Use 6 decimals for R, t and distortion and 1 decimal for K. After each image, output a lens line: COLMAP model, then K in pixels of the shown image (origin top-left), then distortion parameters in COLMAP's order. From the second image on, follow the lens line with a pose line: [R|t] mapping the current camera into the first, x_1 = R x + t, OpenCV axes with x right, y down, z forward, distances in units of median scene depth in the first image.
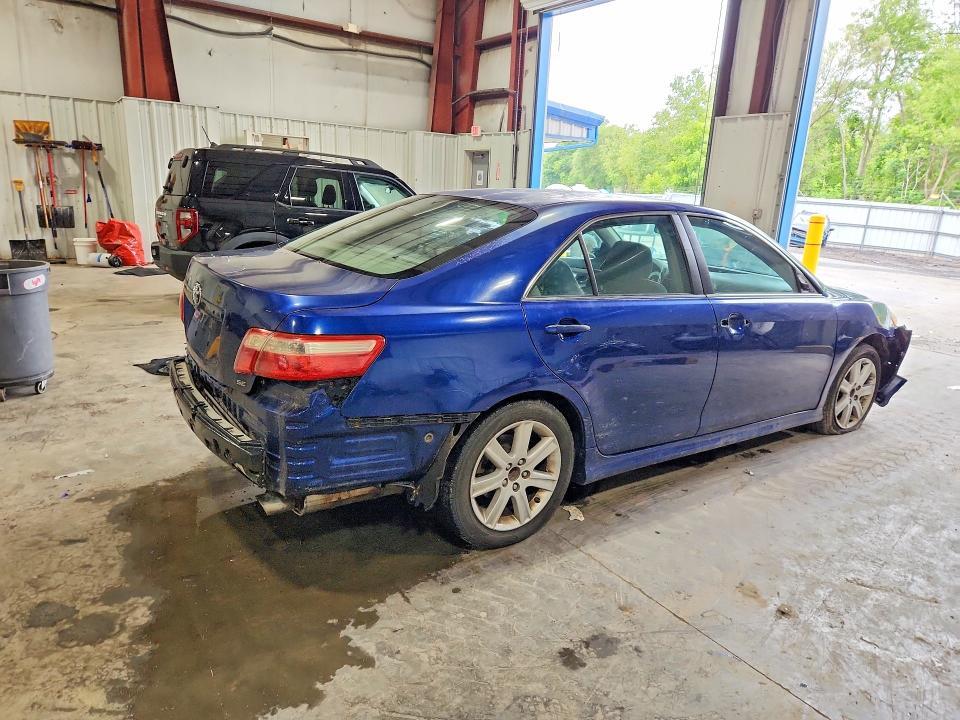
lens RADIAL K [[665.0, 0, 486.1], [0, 665.0, 362.3], [0, 0, 1]] dist [0.002631, 0.001066]
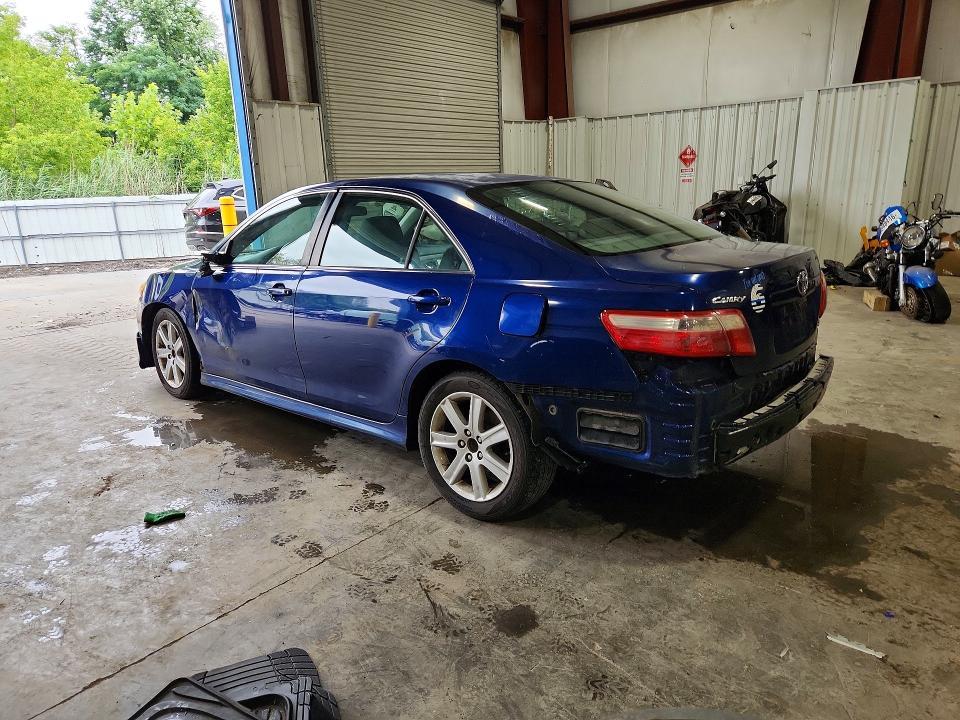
lens RADIAL K [[665.0, 0, 486.1], [0, 665.0, 362.3], [0, 0, 1]] dist [0.002631, 0.001066]
pose [[-0.252153, -0.316169, 0.914580, -1.130534], [0.253692, 0.890464, 0.377776, -0.440228], [-0.933841, 0.327279, -0.144324, 1.469088]]
